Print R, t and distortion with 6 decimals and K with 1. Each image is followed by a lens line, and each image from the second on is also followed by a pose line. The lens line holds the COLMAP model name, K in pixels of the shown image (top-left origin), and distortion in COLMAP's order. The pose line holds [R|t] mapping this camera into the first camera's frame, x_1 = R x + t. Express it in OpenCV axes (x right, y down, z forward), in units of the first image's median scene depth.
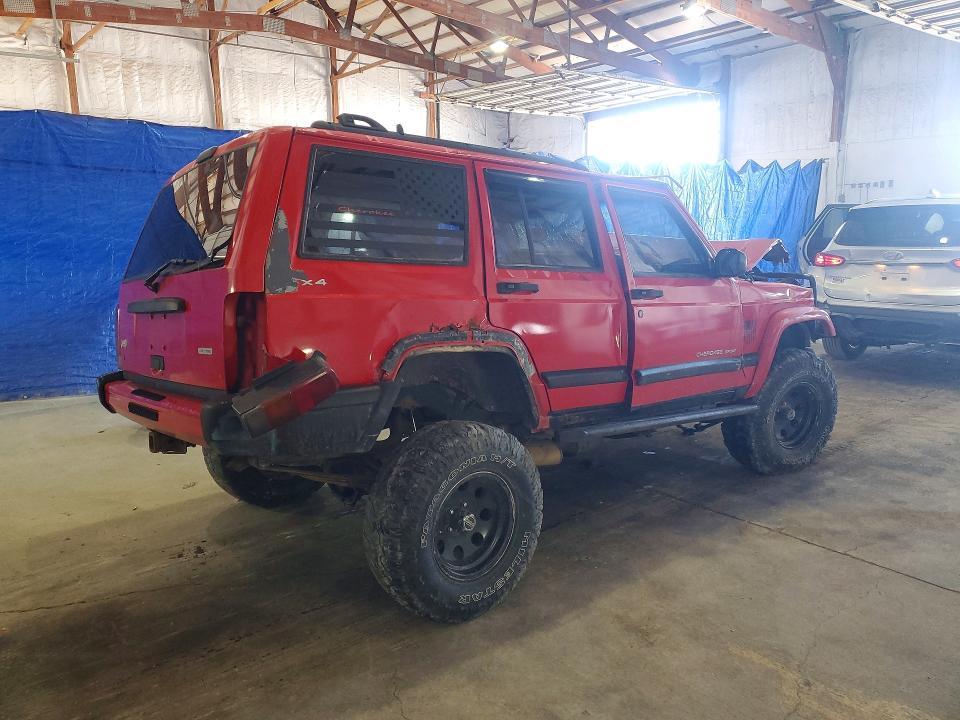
lens RADIAL K [[761.7, 0, 450.1], [0, 761.7, 360.2], [0, 0, 1]] dist [0.027649, 0.000477]
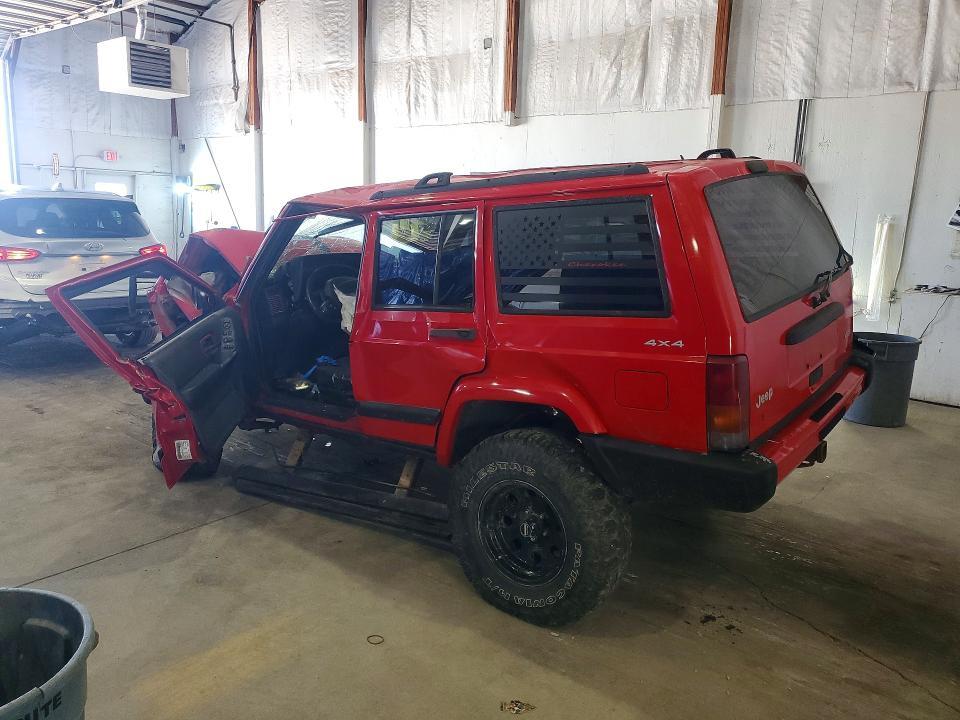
lens RADIAL K [[739.1, 0, 479.7], [0, 739.1, 344.7], [0, 0, 1]] dist [0.017351, 0.001306]
pose [[-0.244659, -0.161388, 0.956084, -0.735426], [0.140198, 0.969800, 0.199579, -0.183534], [-0.959420, 0.182870, -0.214644, 0.994635]]
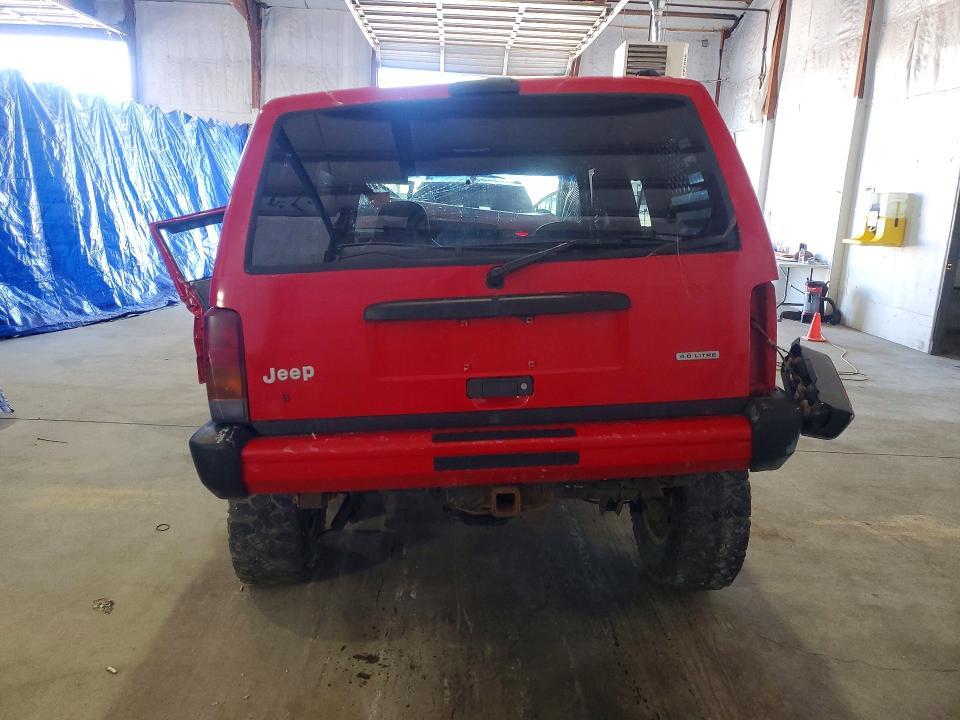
lens RADIAL K [[745.9, 0, 492.6], [0, 745.9, 359.6], [0, 0, 1]] dist [0.027505, -0.006788]
pose [[0.582923, -0.132697, 0.801618, -0.560155], [0.083342, 0.991135, 0.103464, -0.059087], [-0.808242, 0.006497, 0.588815, 0.367755]]
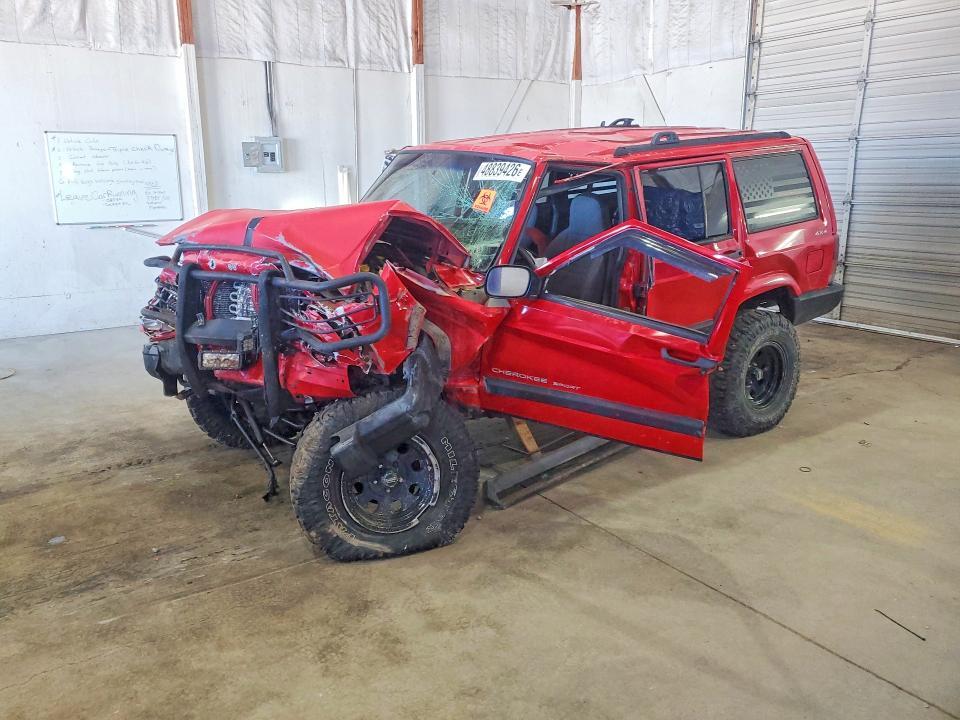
lens RADIAL K [[743.2, 0, 448.3], [0, 743.2, 338.8], [0, 0, 1]] dist [0.022890, -0.001009]
pose [[-0.996877, 0.012140, 0.078032, 0.097960], [0.040727, 0.925608, 0.376285, -0.310976], [-0.067659, 0.378288, -0.923212, 1.699013]]
